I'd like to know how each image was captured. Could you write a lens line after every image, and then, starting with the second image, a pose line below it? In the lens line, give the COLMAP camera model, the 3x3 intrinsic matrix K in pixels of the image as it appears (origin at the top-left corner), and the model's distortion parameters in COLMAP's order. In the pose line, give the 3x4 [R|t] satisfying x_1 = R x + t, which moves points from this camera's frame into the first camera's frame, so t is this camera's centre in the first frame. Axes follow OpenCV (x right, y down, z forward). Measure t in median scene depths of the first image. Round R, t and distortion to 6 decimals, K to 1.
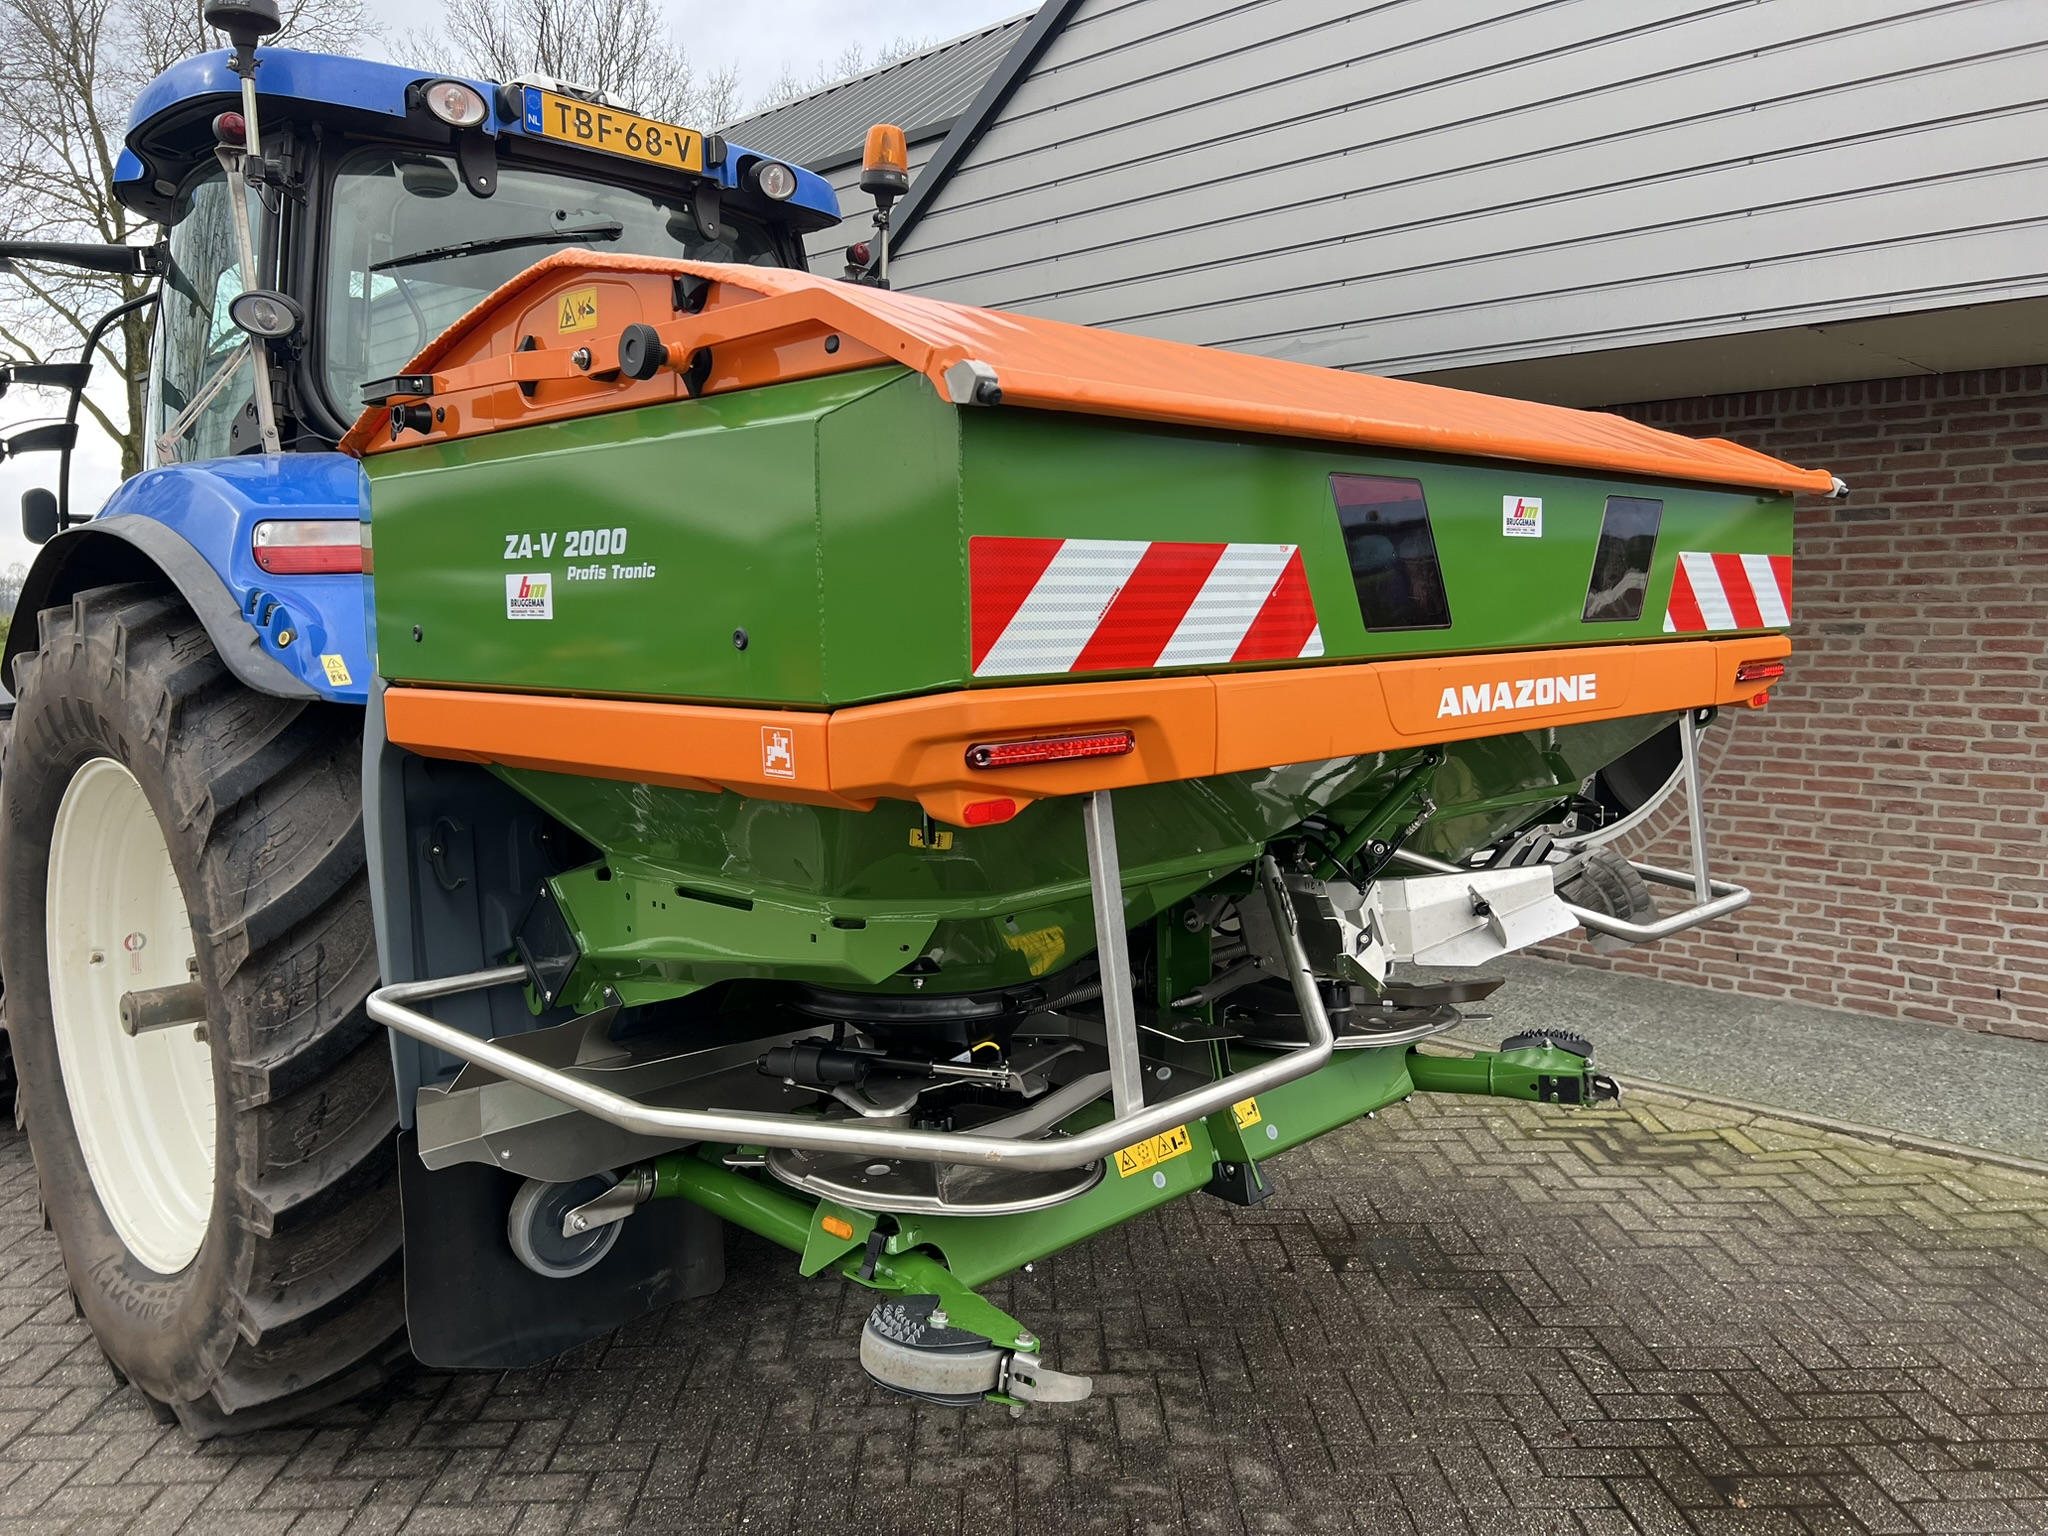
lens RADIAL K [[1576.9, 0, 1026.0], [0, 1576.9, 754.2], [0, 0, 1]] dist [0.038329, -0.001337]
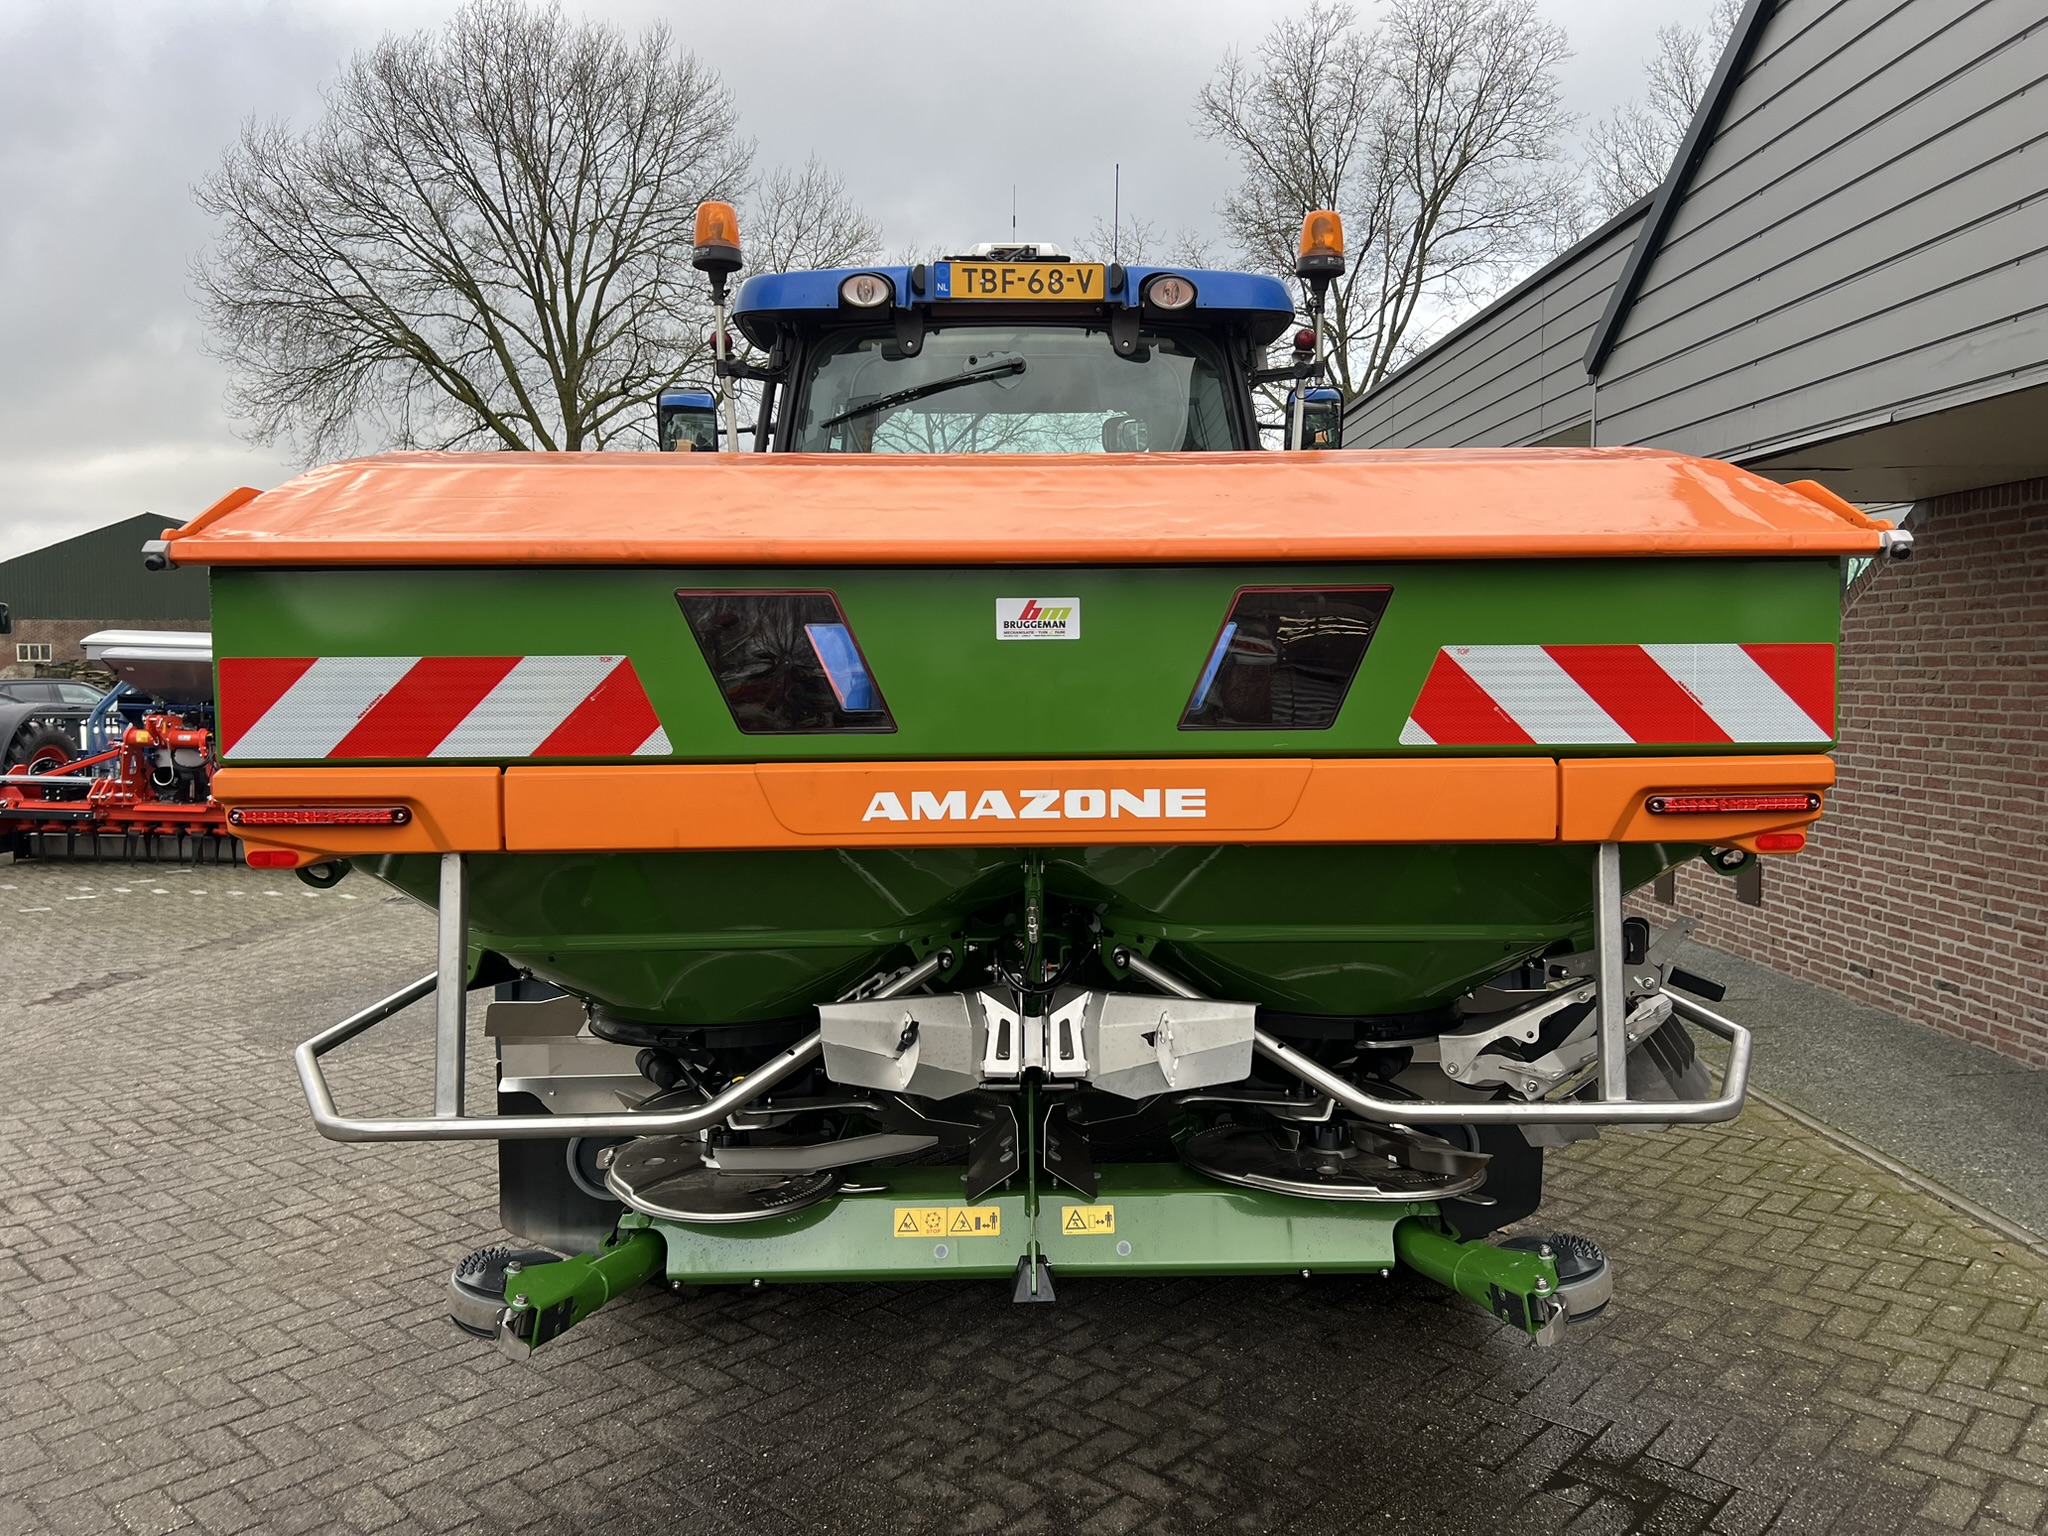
lens RADIAL K [[1556.9, 0, 1024.0], [0, 1556.9, 768.0], [0, 0, 1]] dist [0.058758, -0.060336]
pose [[0.711058, 0.049371, -0.701398, 0.804946], [-0.068604, 0.997644, 0.000674, -0.050314], [0.699778, 0.047640, 0.712770, 0.283311]]
